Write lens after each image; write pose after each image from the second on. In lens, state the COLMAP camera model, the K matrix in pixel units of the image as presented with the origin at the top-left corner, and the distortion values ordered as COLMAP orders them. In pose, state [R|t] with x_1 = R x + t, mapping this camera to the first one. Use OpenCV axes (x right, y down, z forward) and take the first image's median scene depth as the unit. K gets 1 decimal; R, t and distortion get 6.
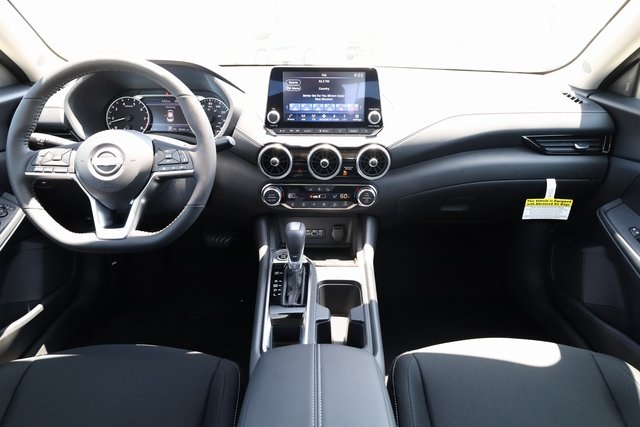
lens RADIAL K [[435.4, 0, 320.0], [0, 435.4, 213.5], [0, 0, 1]] dist [-0.049026, 0.000765]
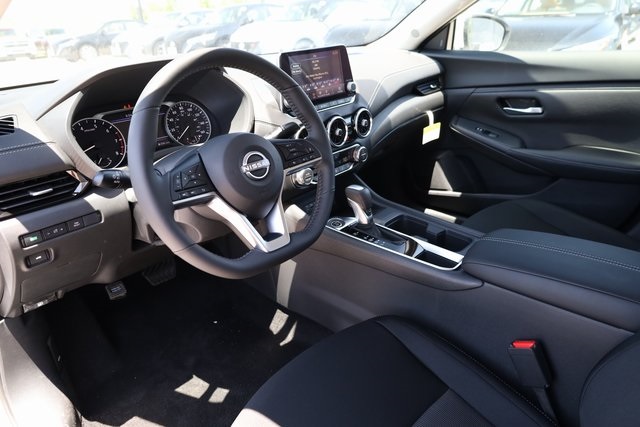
lens RADIAL K [[435.4, 0, 320.0], [0, 435.4, 213.5], [0, 0, 1]] dist [-0.049026, 0.000765]
pose [[0.679259, -0.339435, 0.650685, -0.786156], [0.344812, 0.930268, 0.125327, -0.073698], [-0.647851, 0.139235, 0.748934, 0.206858]]
